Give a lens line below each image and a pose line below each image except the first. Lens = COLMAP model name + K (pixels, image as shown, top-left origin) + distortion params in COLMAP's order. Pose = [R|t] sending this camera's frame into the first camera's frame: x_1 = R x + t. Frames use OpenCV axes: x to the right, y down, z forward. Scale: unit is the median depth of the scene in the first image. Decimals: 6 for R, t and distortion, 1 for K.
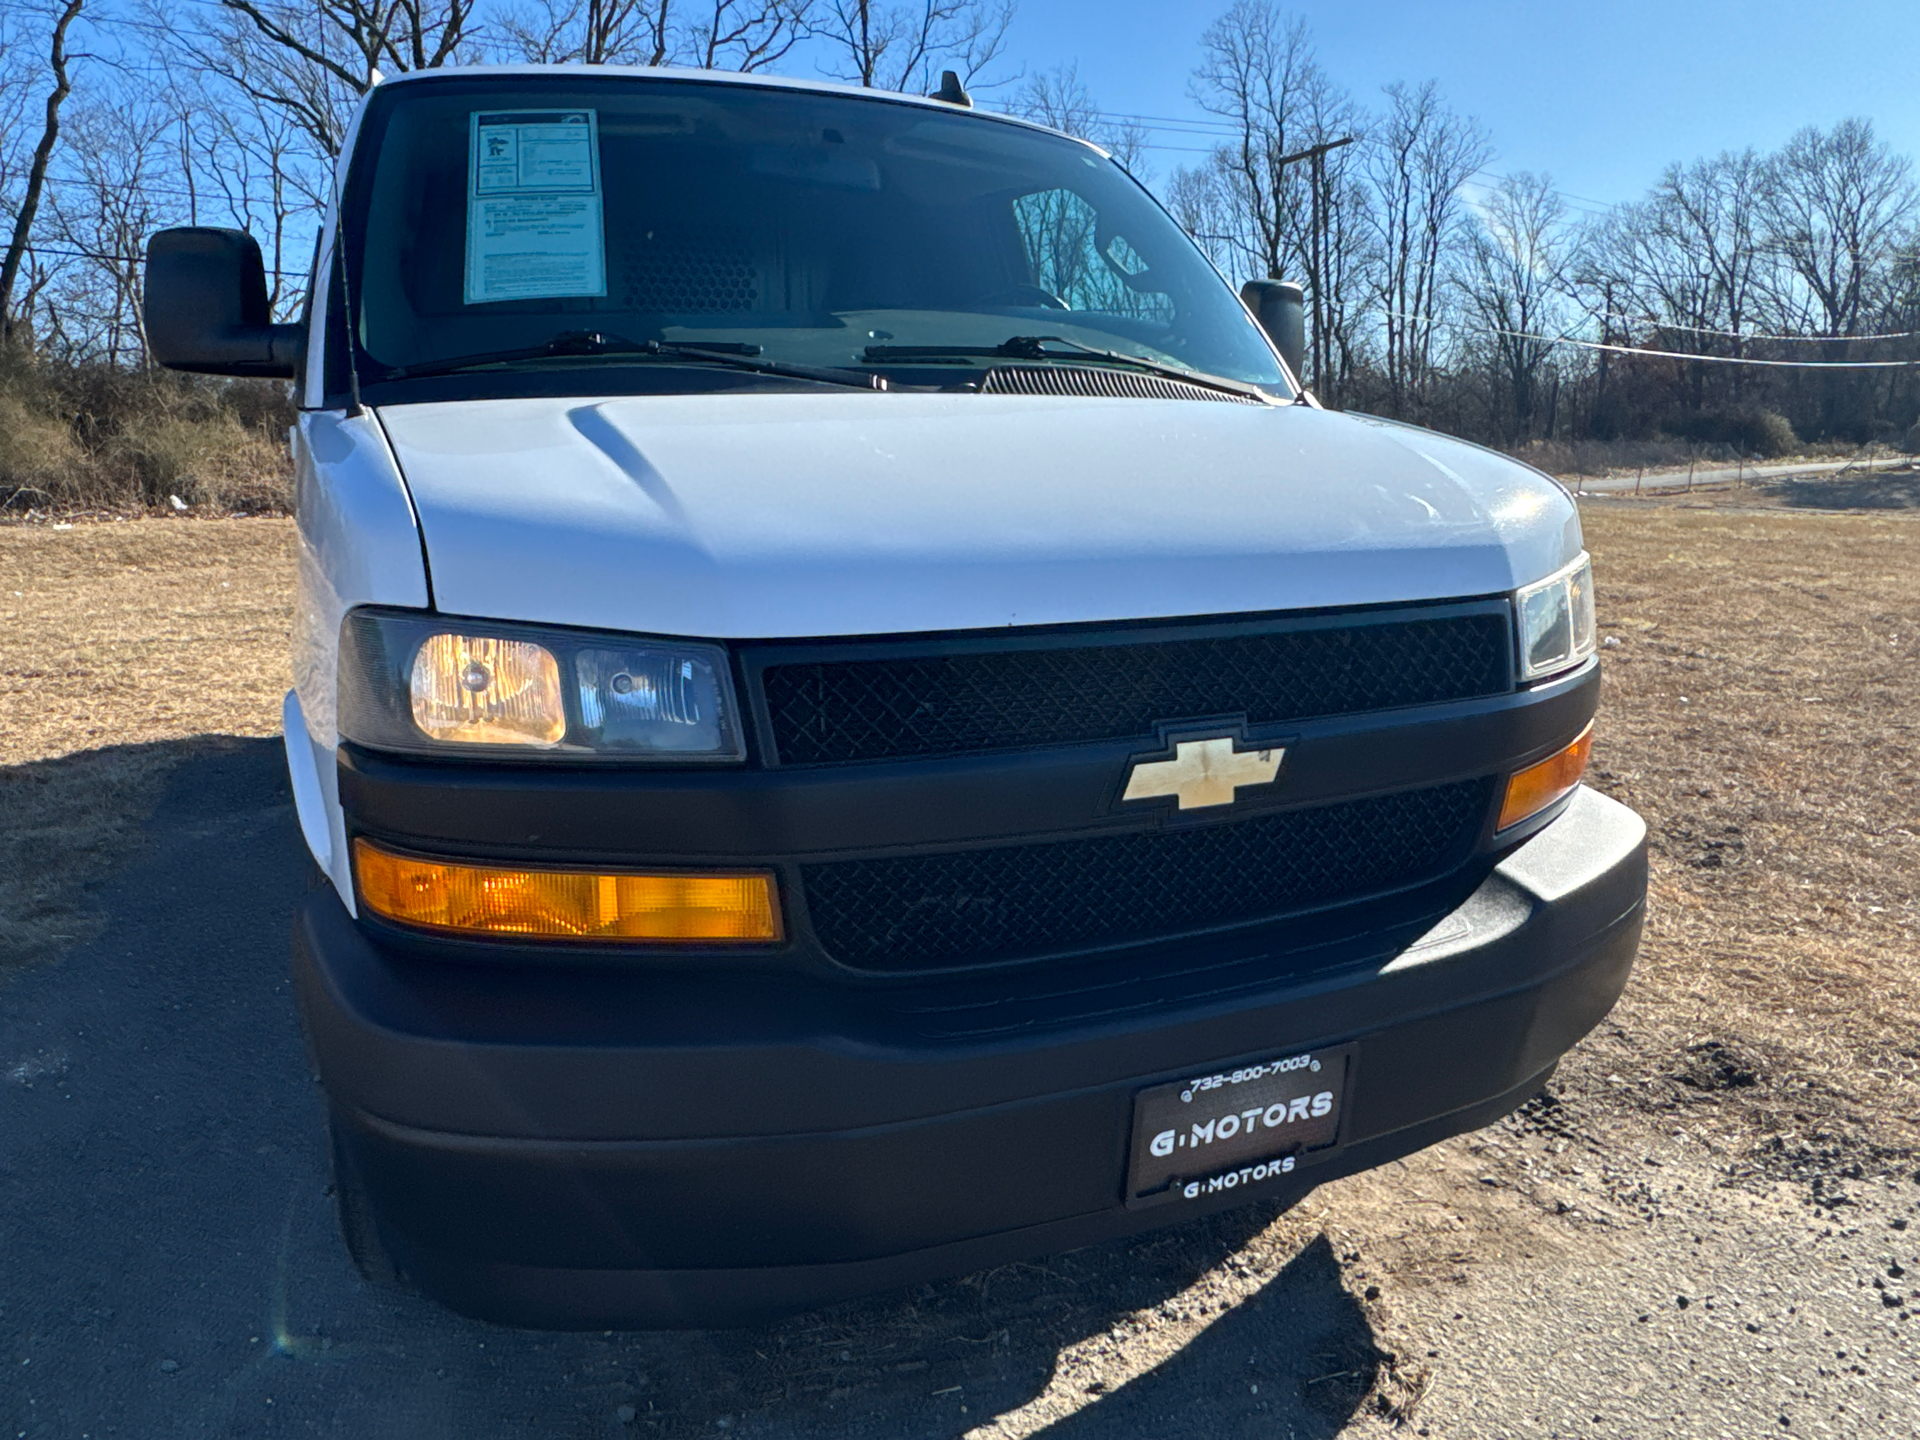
lens RADIAL K [[1363.2, 0, 958.4], [0, 1363.2, 721.5], [0, 0, 1]] dist [-0.005239, 0.006469]
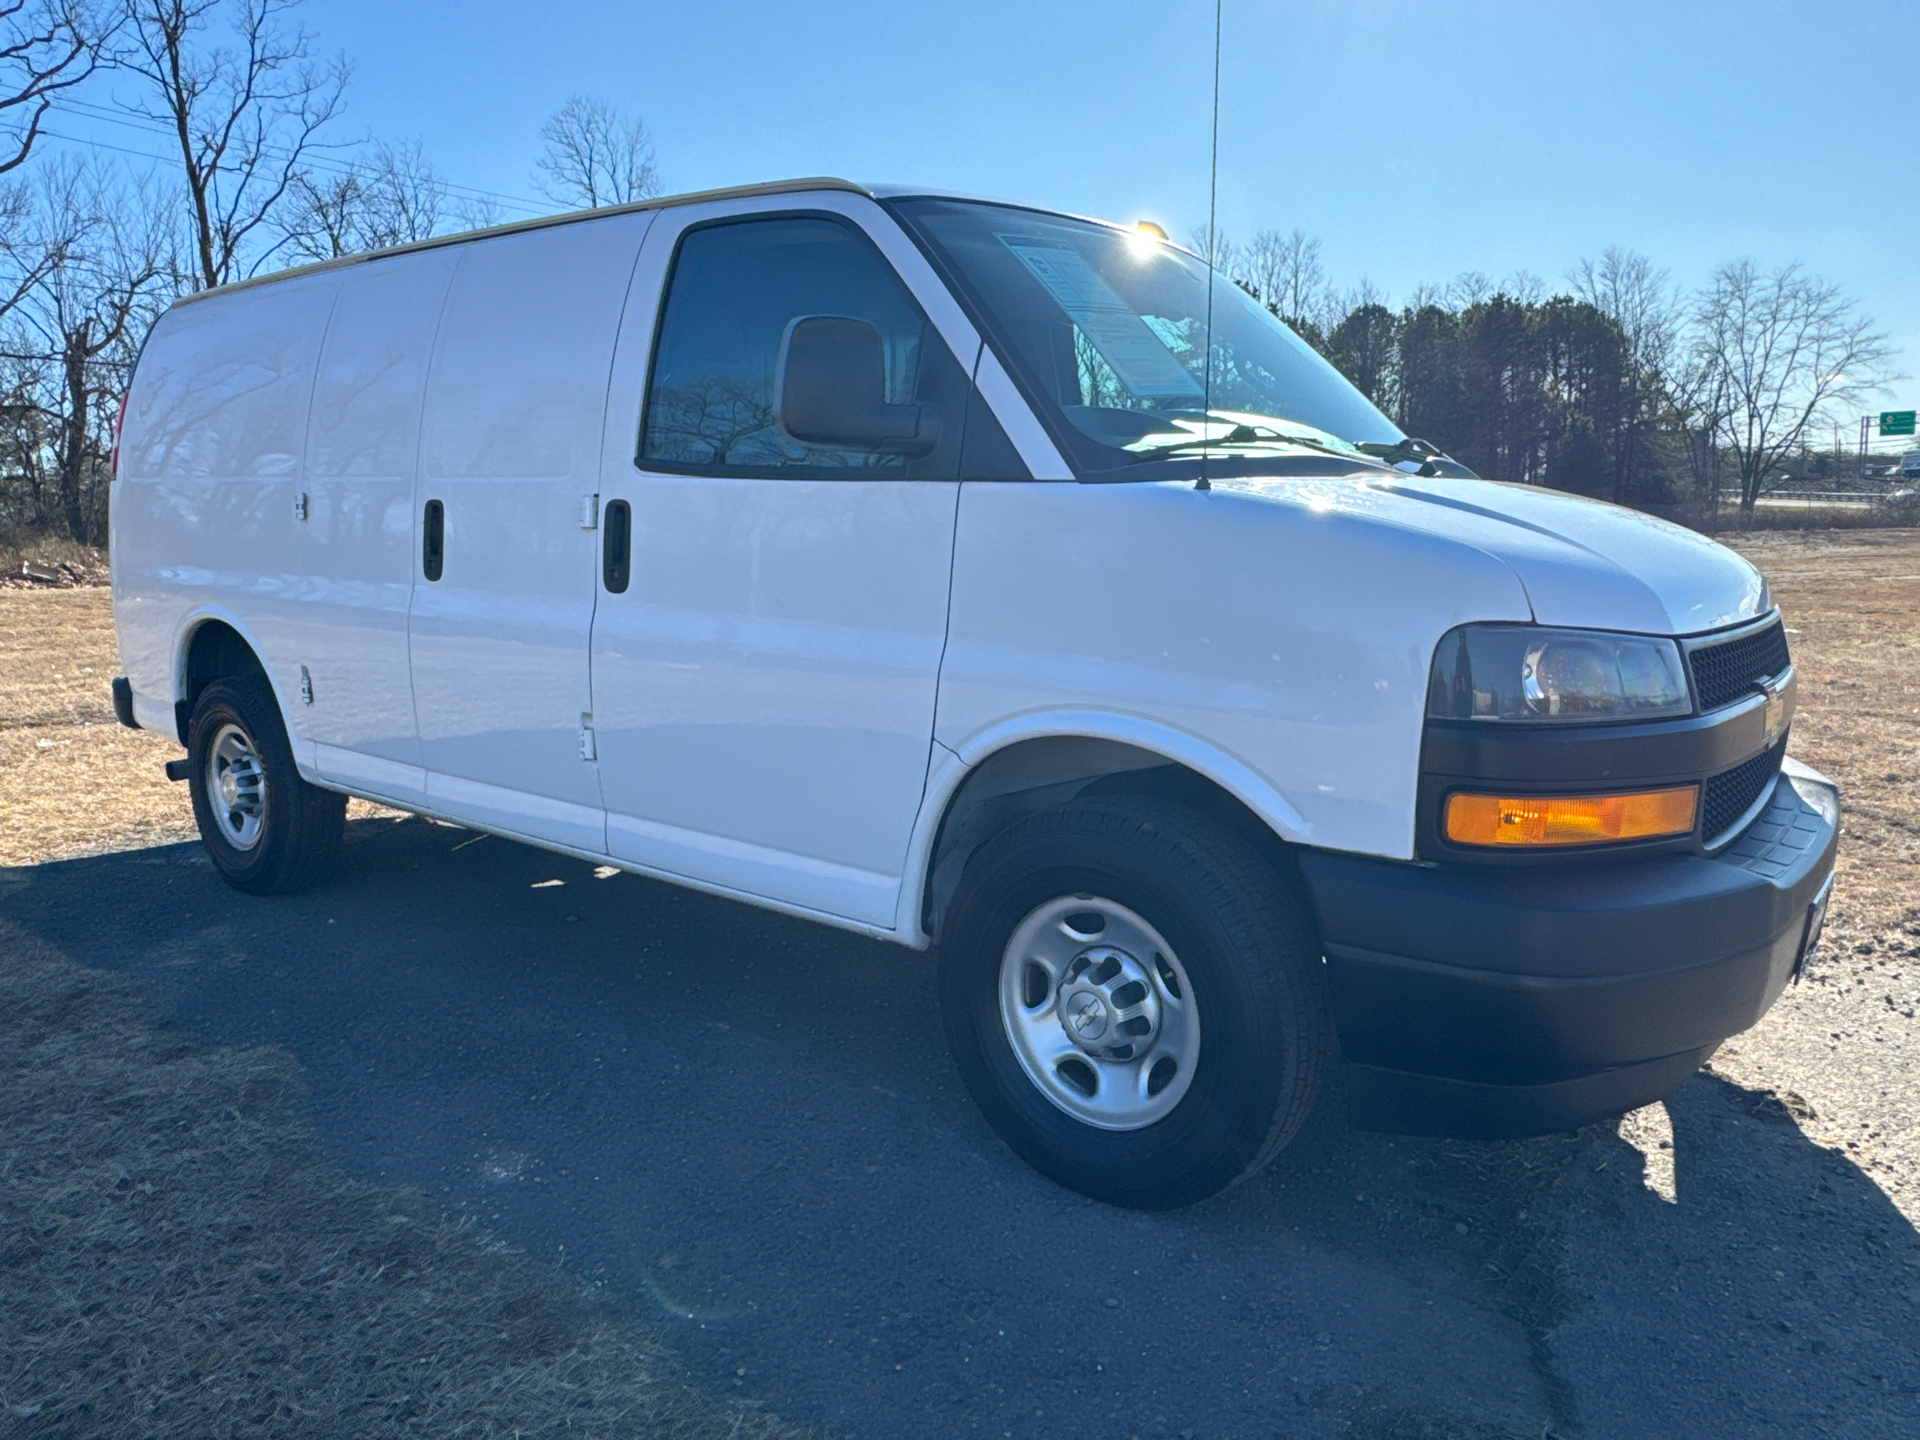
lens RADIAL K [[1363.2, 0, 959.1], [0, 1363.2, 711.9], [0, 0, 1]] dist [-0.005239, 0.006469]
pose [[0.884553, -0.060504, 0.462499, -1.073901], [0.090267, 0.995012, -0.042473, 0.012890], [-0.457622, 0.079318, 0.885602, 0.003322]]
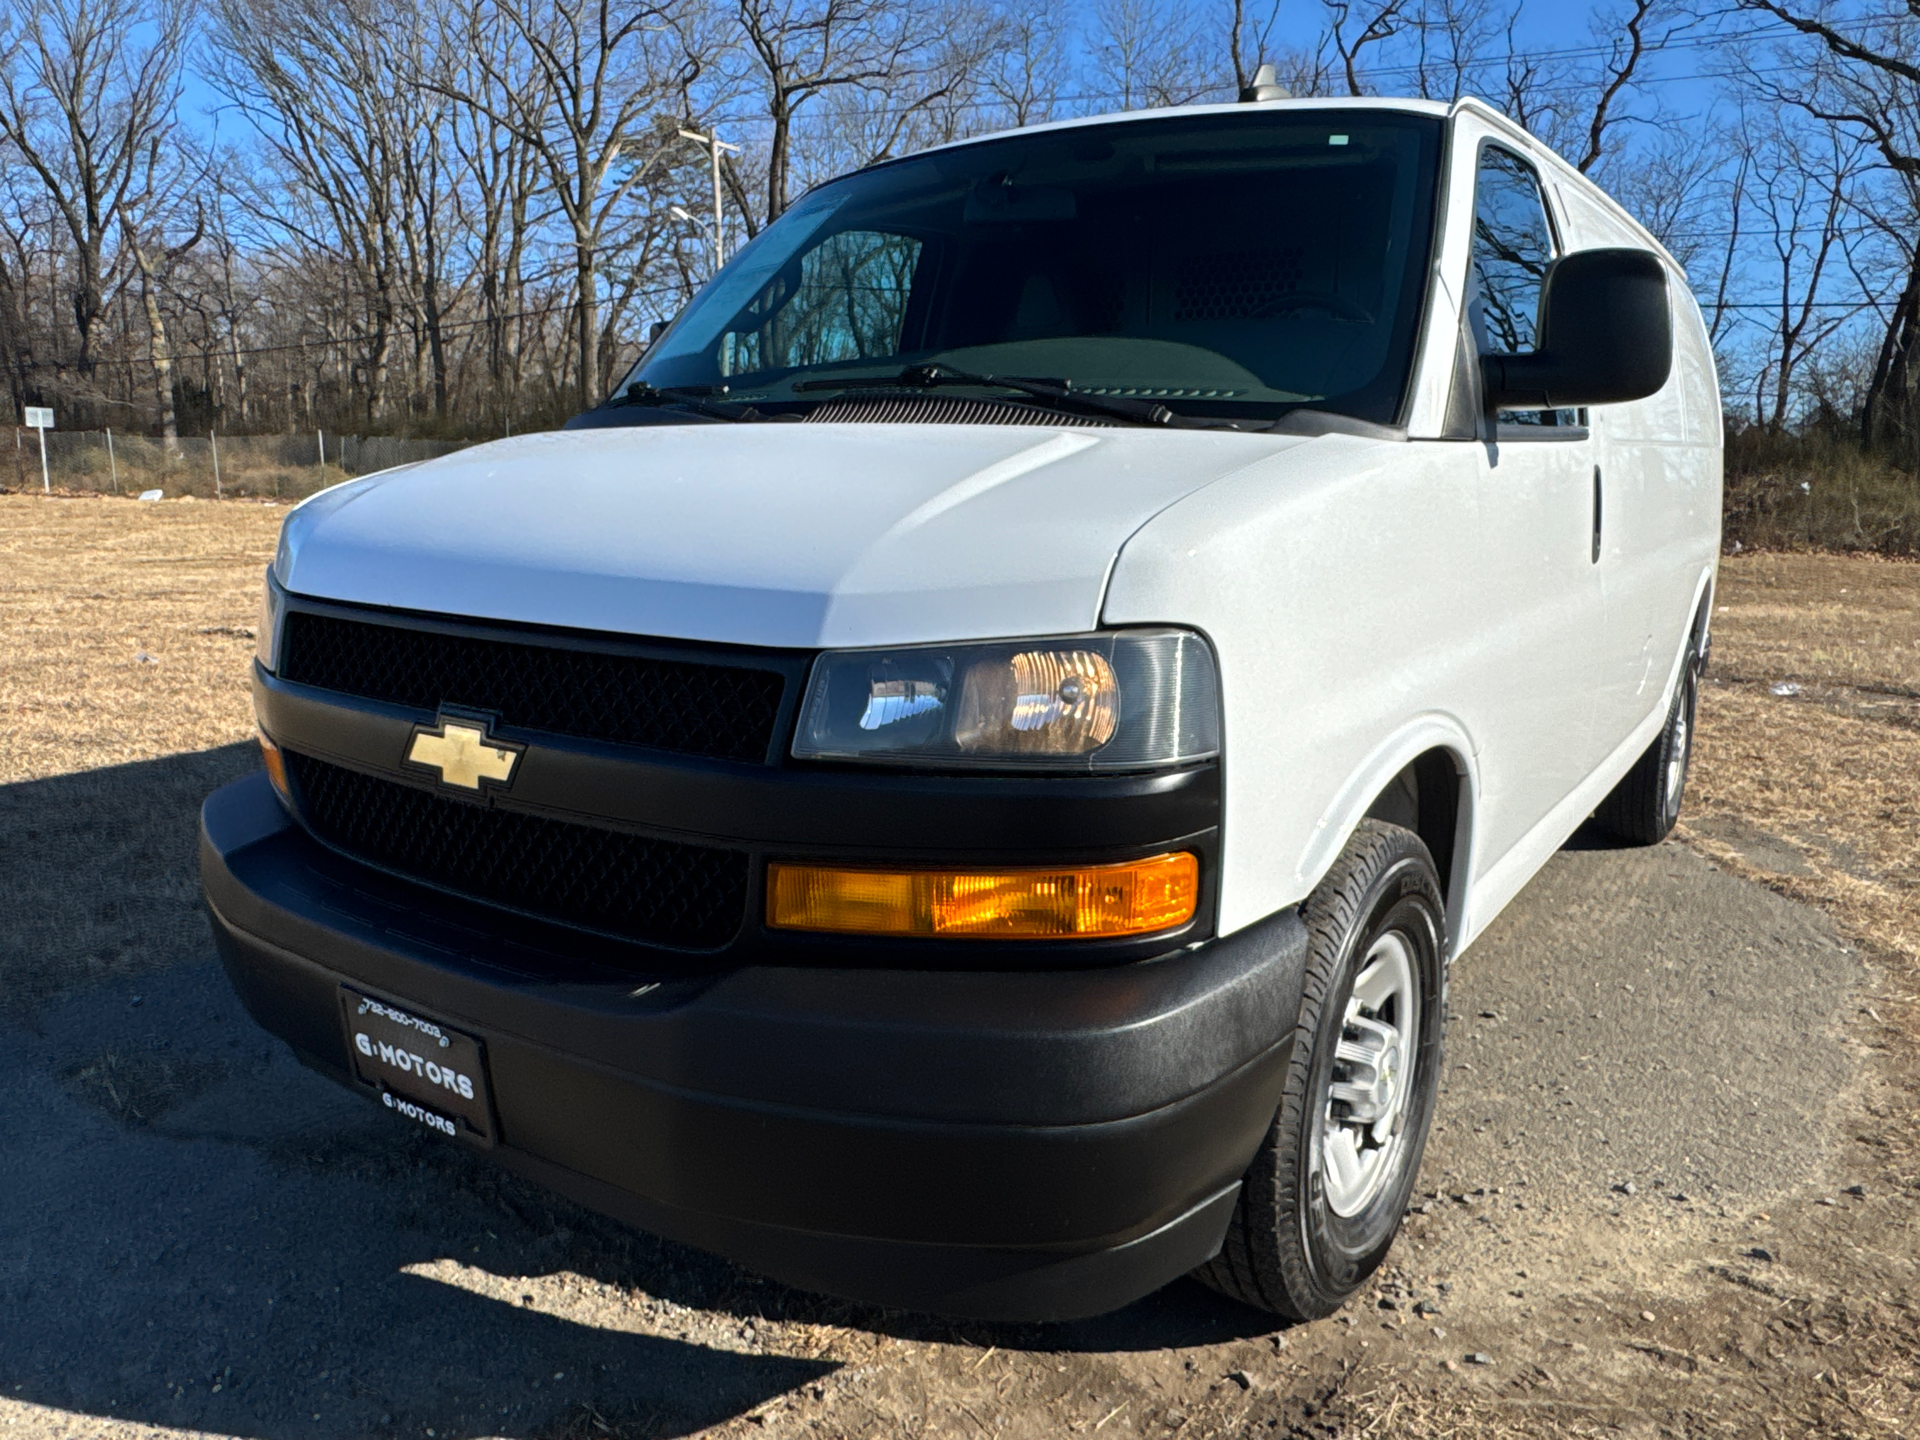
lens RADIAL K [[1363.2, 0, 944.9], [0, 1363.2, 722.5], [0, 0, 1]] dist [-0.005239, 0.006469]
pose [[0.511574, 0.165132, -0.843222, 1.002559], [-0.186856, 0.979253, 0.078409, -0.114925], [0.838676, 0.117449, 0.531816, 0.550338]]
